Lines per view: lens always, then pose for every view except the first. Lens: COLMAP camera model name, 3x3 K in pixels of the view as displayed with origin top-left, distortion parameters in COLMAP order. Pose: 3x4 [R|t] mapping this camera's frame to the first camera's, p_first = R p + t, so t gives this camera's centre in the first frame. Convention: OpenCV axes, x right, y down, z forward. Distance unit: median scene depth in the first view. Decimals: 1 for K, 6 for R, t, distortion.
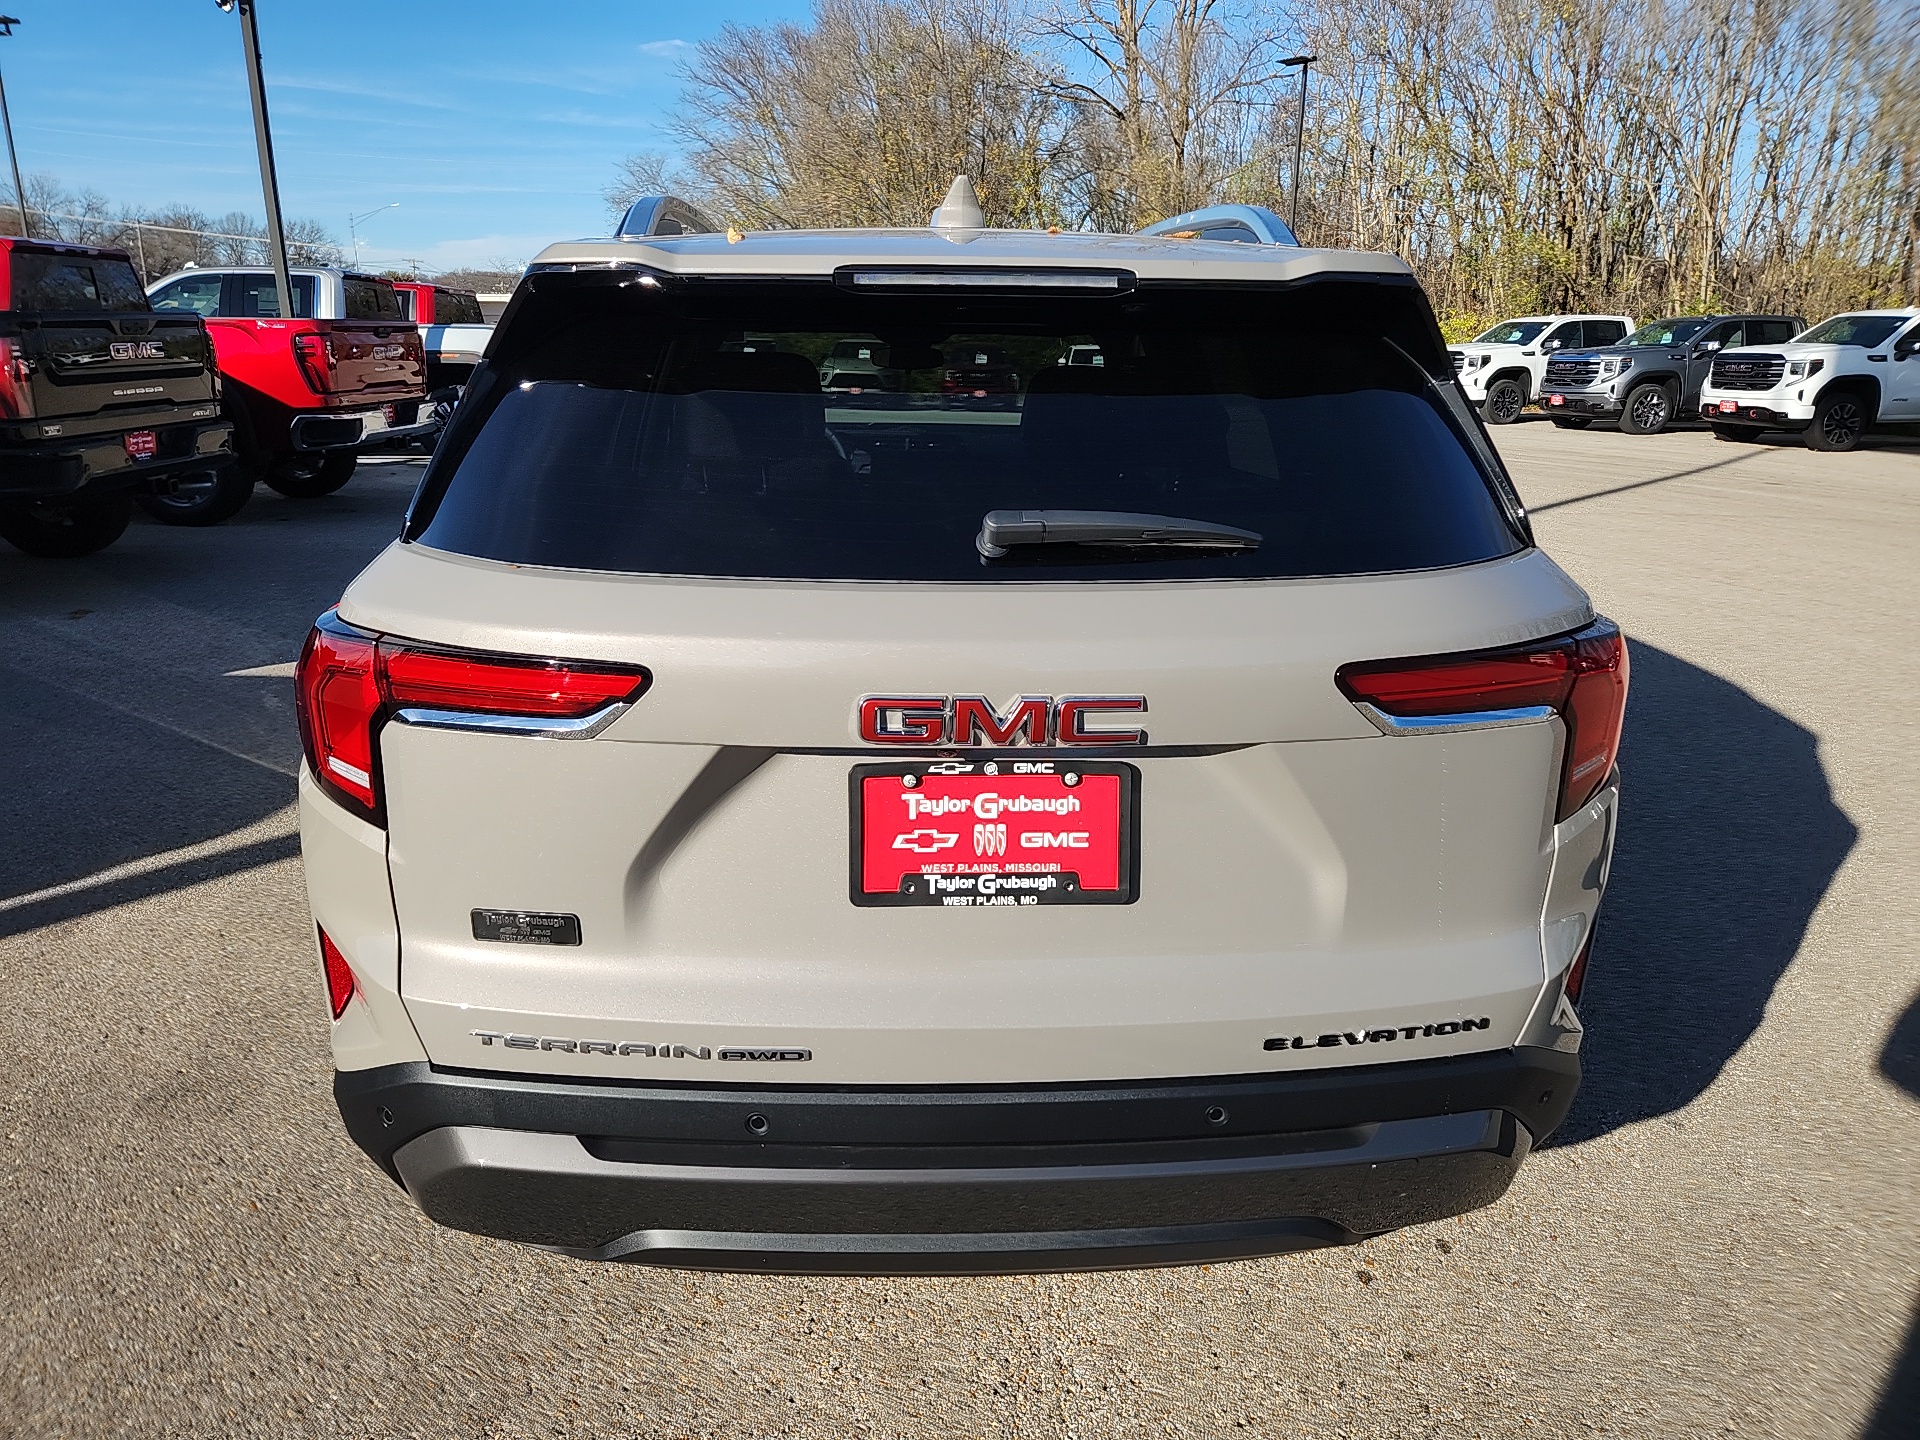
lens RADIAL K [[1277.3, 0, 941.9], [0, 1277.3, 712.7], [0, 0, 1]] dist [0.077670, -0.063888]
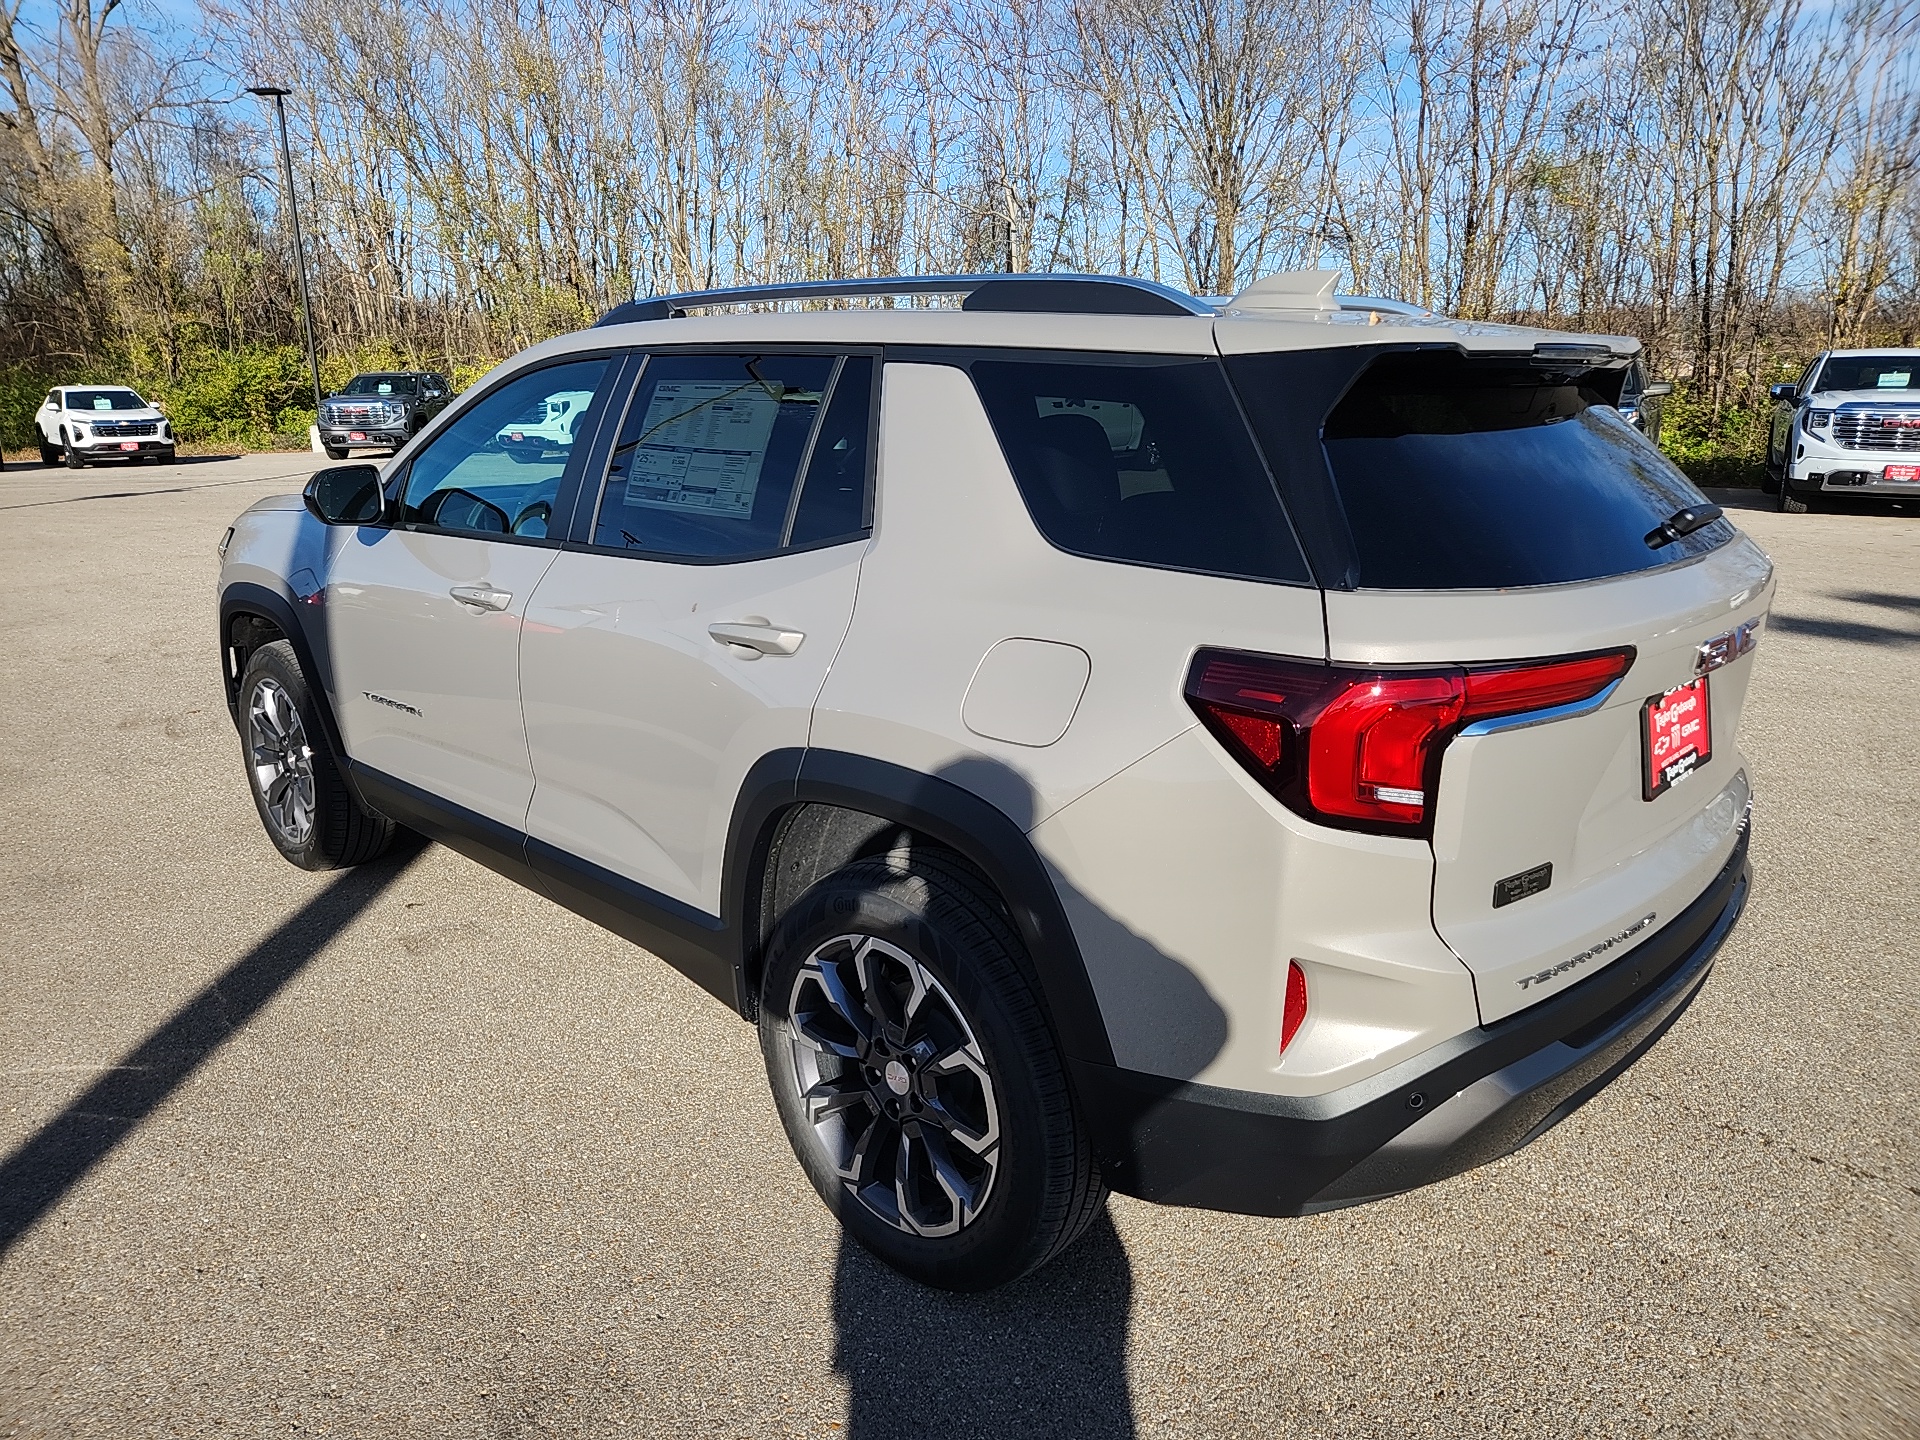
lens RADIAL K [[1277.3, 0, 947.8], [0, 1277.3, 716.3], [0, 0, 1]] dist [0.077670, -0.063888]
pose [[0.728588, -0.184032, 0.659766, -0.128078], [0.203286, 0.977928, 0.048287, -0.013496], [-0.654090, 0.098940, 0.749918, 0.036288]]
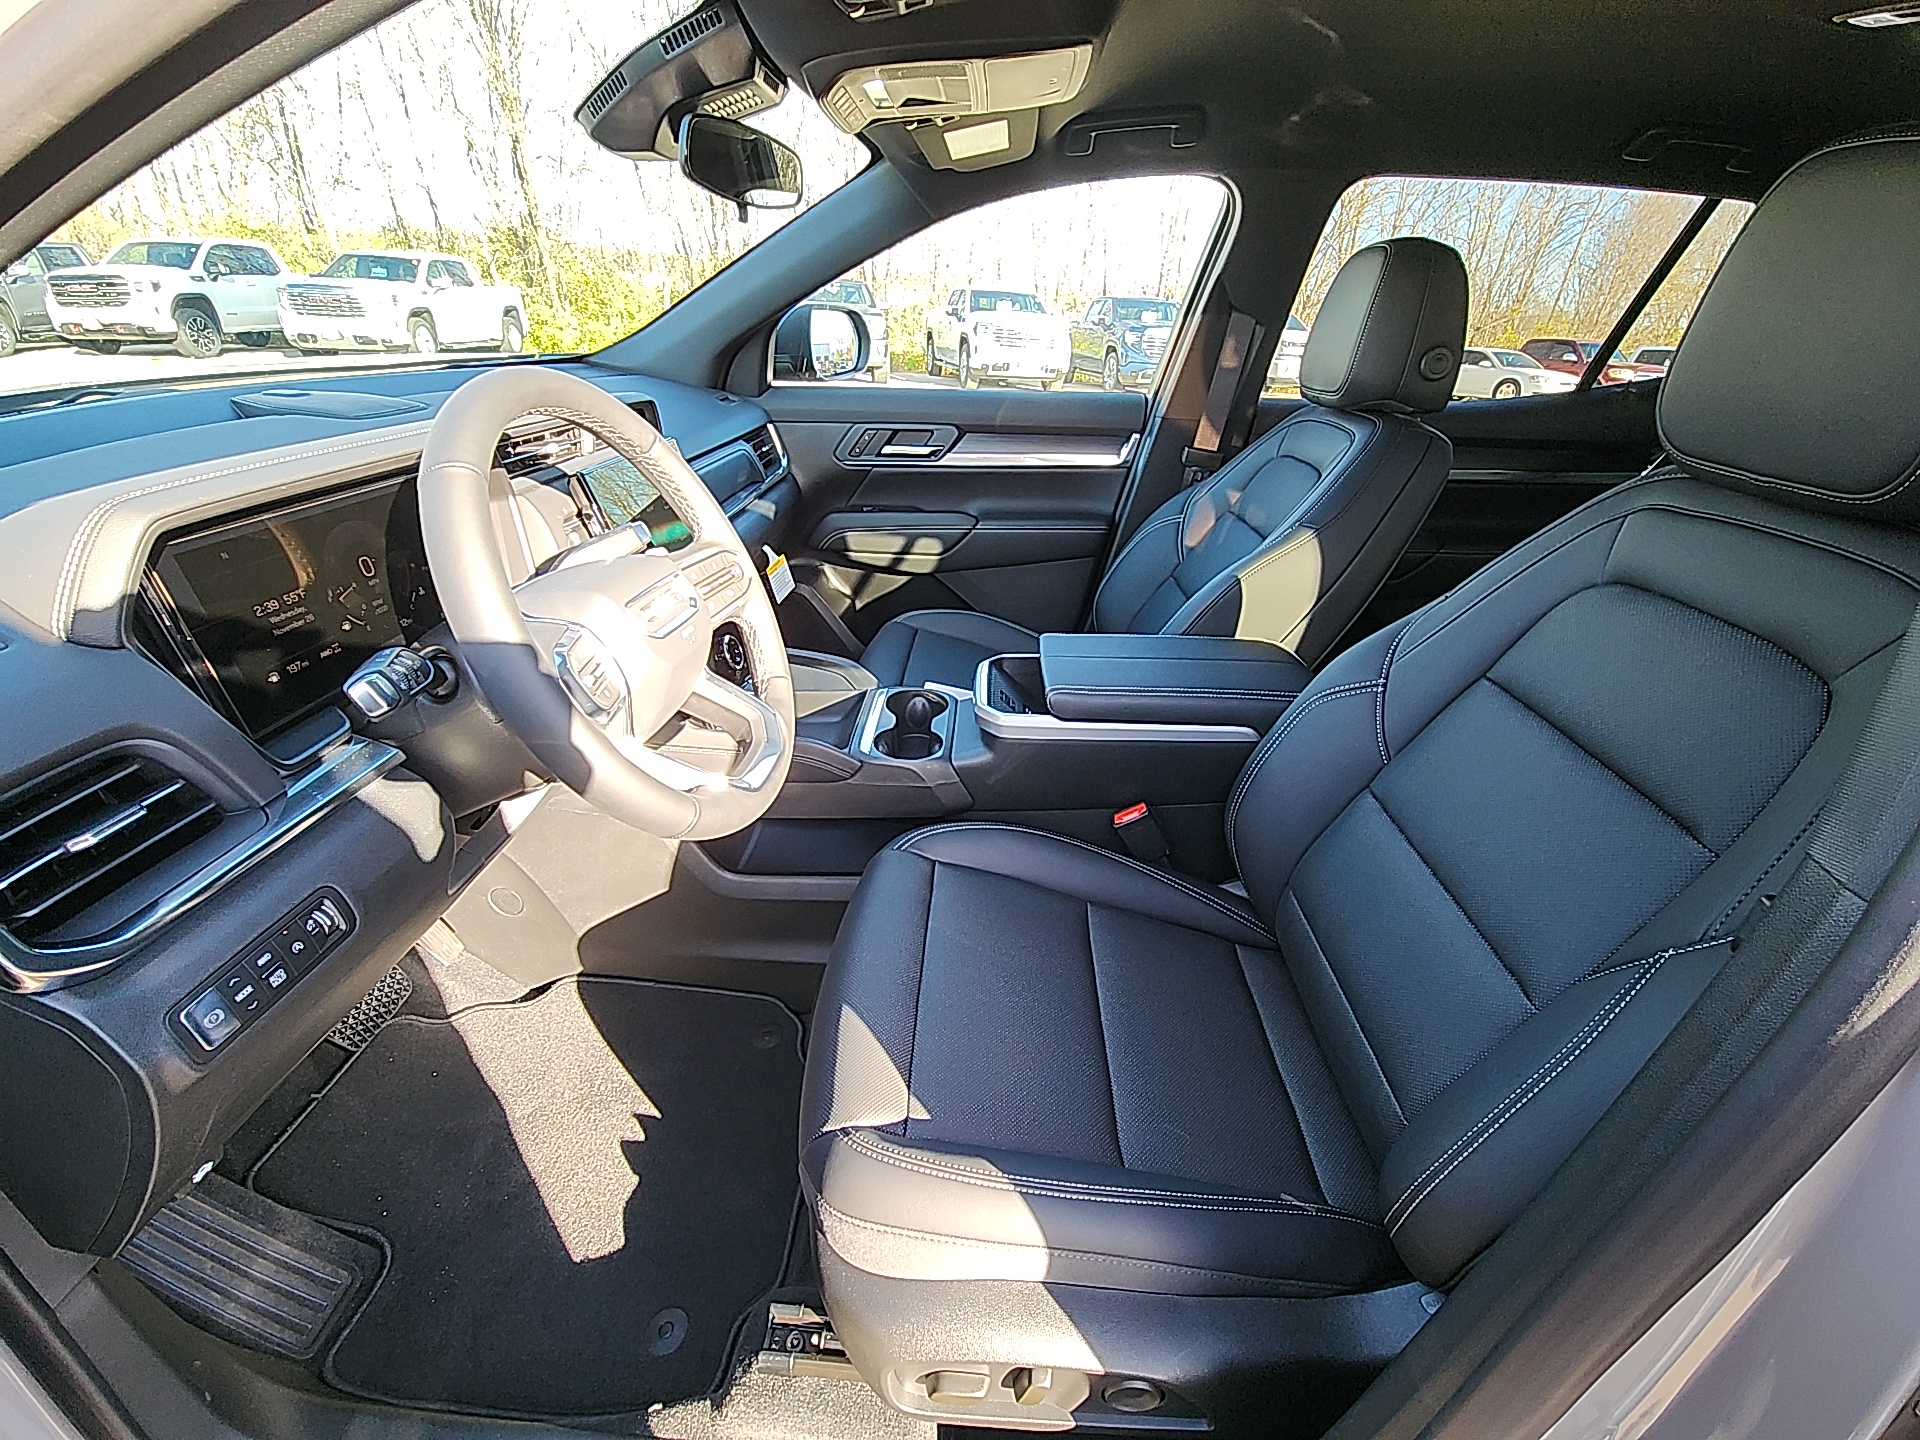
lens RADIAL K [[772.9, 0, 952.9], [0, 772.9, 701.3], [0, 0, 1]] dist [0.014973, -0.009550]
pose [[0.109829, -0.451942, 0.885261, -0.055120], [0.239636, 0.876416, 0.417696, -0.049642], [-0.964631, 0.166266, 0.204557, 0.203443]]
